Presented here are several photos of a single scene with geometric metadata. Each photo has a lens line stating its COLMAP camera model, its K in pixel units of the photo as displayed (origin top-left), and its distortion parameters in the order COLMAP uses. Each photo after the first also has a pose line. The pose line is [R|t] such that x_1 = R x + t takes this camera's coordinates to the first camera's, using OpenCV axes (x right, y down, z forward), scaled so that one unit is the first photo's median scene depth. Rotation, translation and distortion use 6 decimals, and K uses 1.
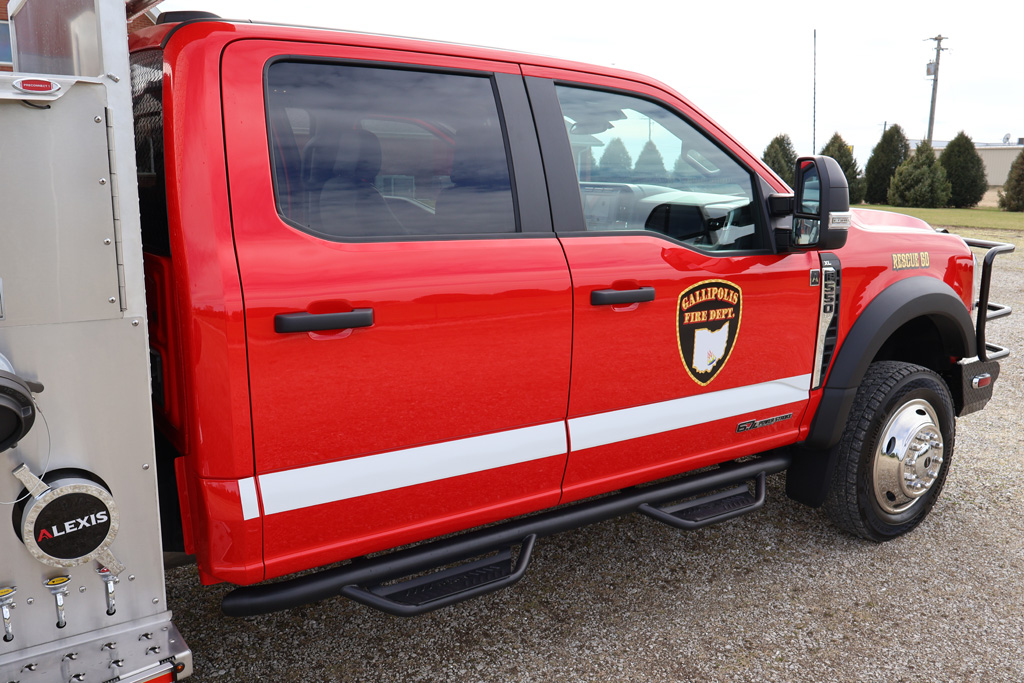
lens RADIAL K [[868.8, 0, 516.5], [0, 868.8, 337.4], [0, 0, 1]] dist [0.000154, 0.002528]
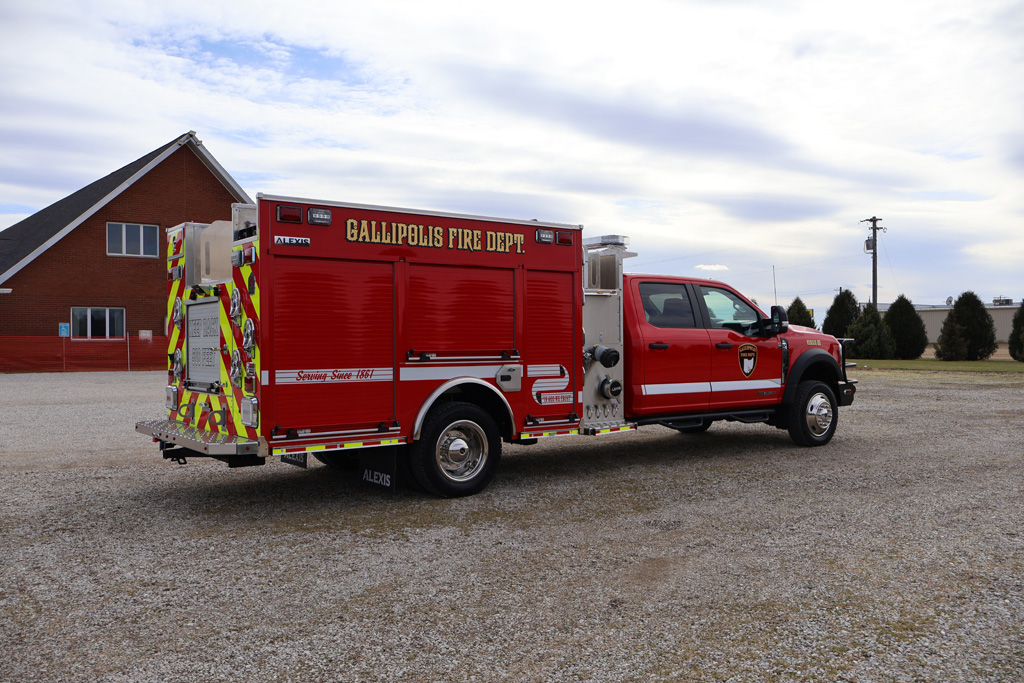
lens RADIAL K [[863.7, 0, 521.9], [0, 863.7, 364.0], [0, 0, 1]] dist [-0.012092, 0.000081]
pose [[0.999198, -0.021835, 0.033556, -0.962373], [0.026949, 0.986684, -0.160404, 0.665689], [-0.029607, 0.161180, 0.986481, -2.826799]]
